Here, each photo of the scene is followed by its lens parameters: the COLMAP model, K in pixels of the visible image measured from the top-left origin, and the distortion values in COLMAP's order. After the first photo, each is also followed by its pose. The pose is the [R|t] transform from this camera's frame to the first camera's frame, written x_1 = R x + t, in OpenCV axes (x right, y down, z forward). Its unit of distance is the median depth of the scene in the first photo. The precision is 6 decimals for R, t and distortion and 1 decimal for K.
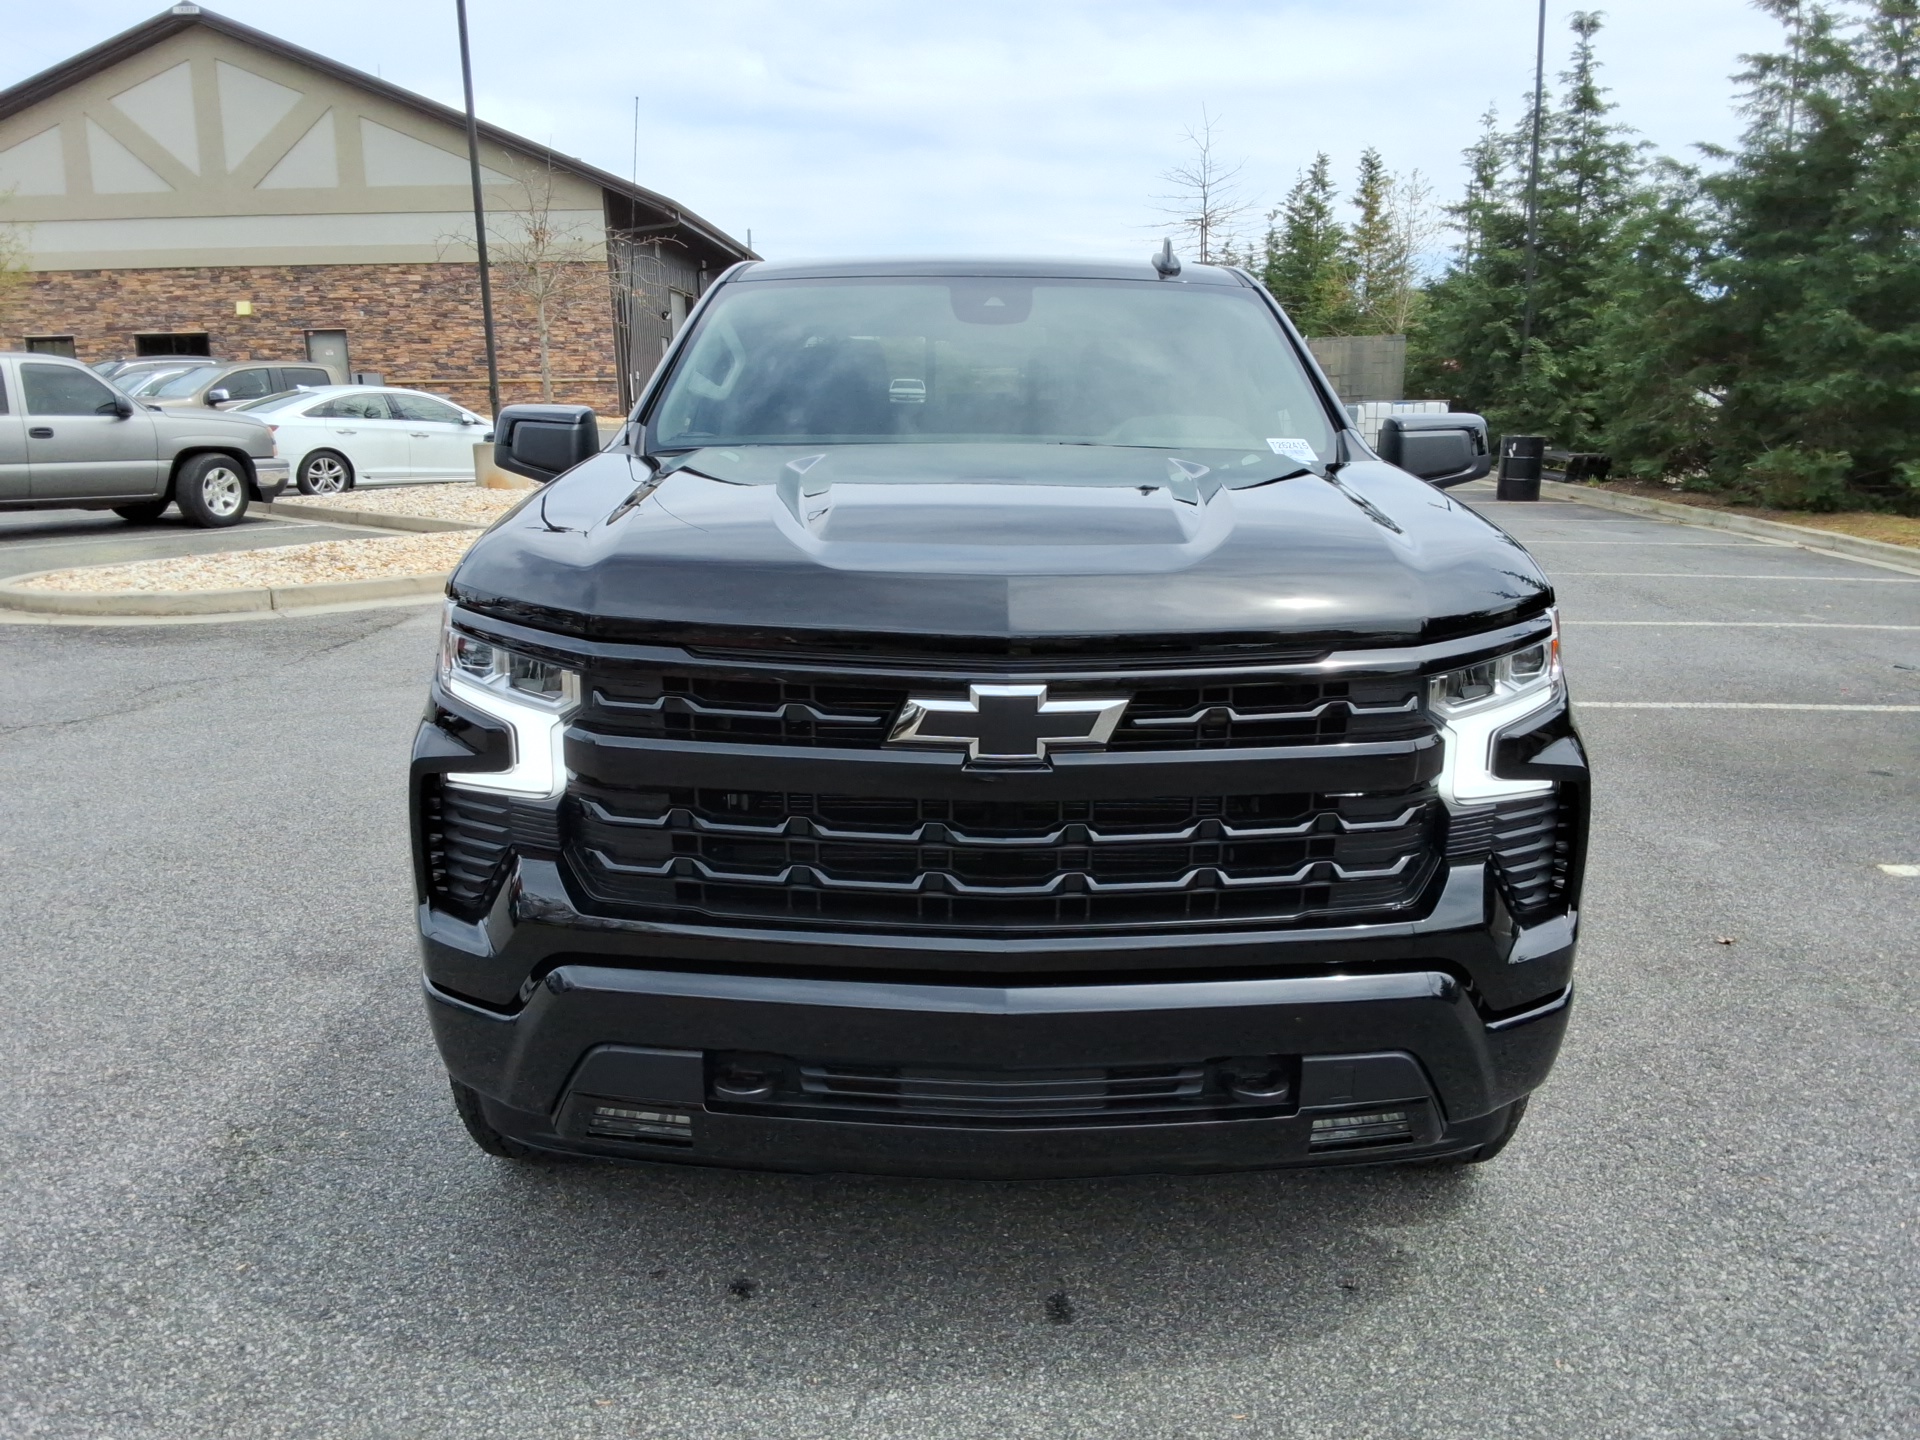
lens RADIAL K [[1524.3, 0, 969.9], [0, 1524.3, 715.3], [0, 0, 1]] dist [0.108547, -0.152975]
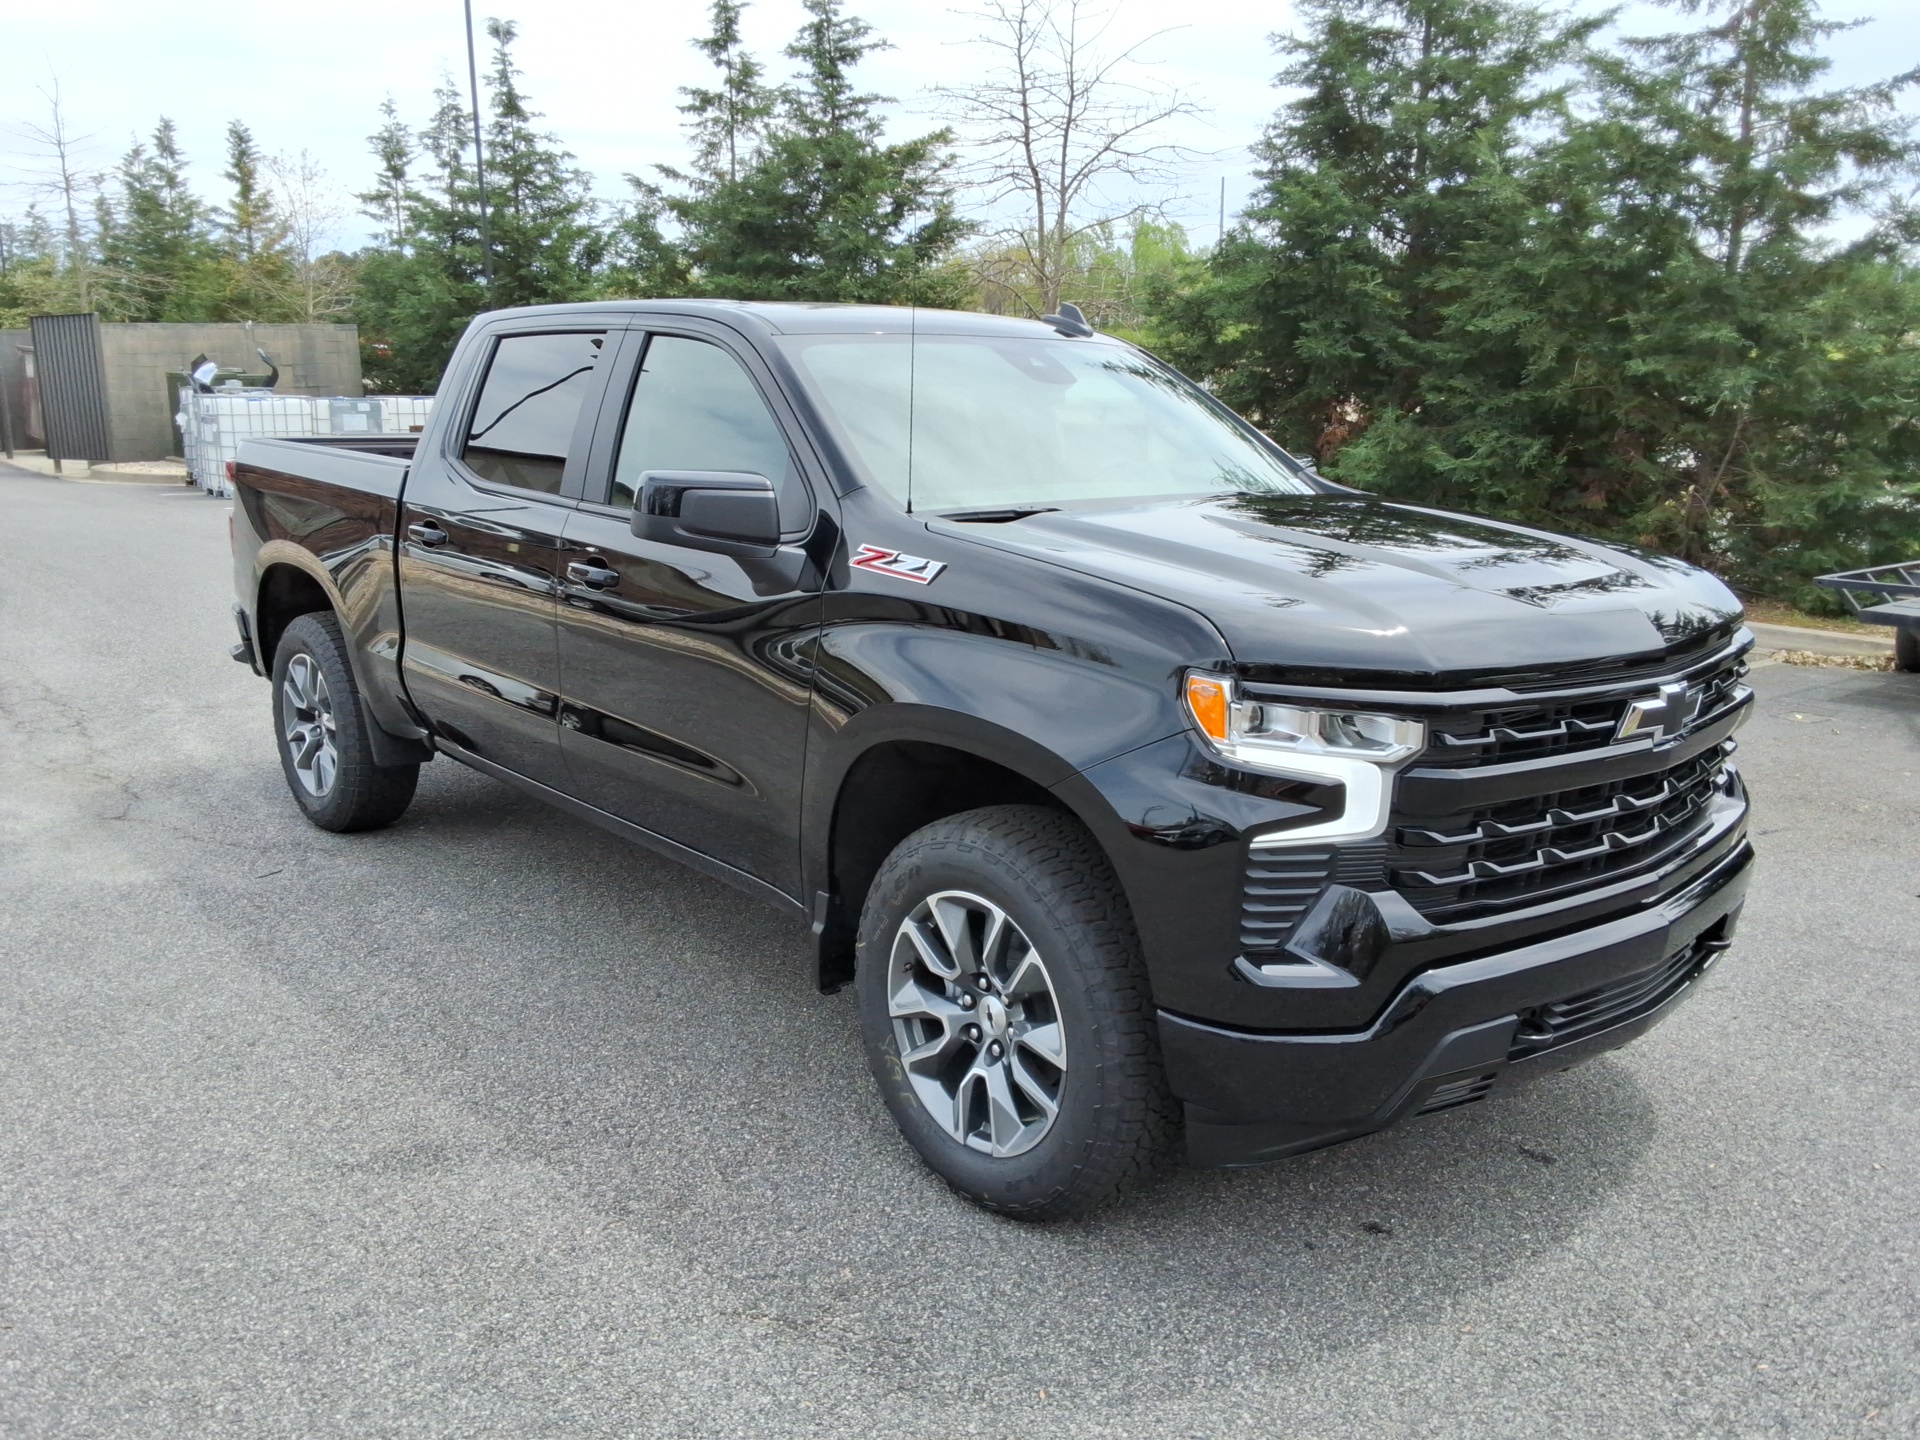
lens RADIAL K [[1524.3, 0, 969.9], [0, 1524.3, 715.3], [0, 0, 1]] dist [0.108547, -0.152975]
pose [[0.753095, -0.139448, 0.642964, -0.096422], [0.133462, 0.989341, 0.058248, -0.011227], [-0.644233, 0.041945, 0.763678, 0.025064]]
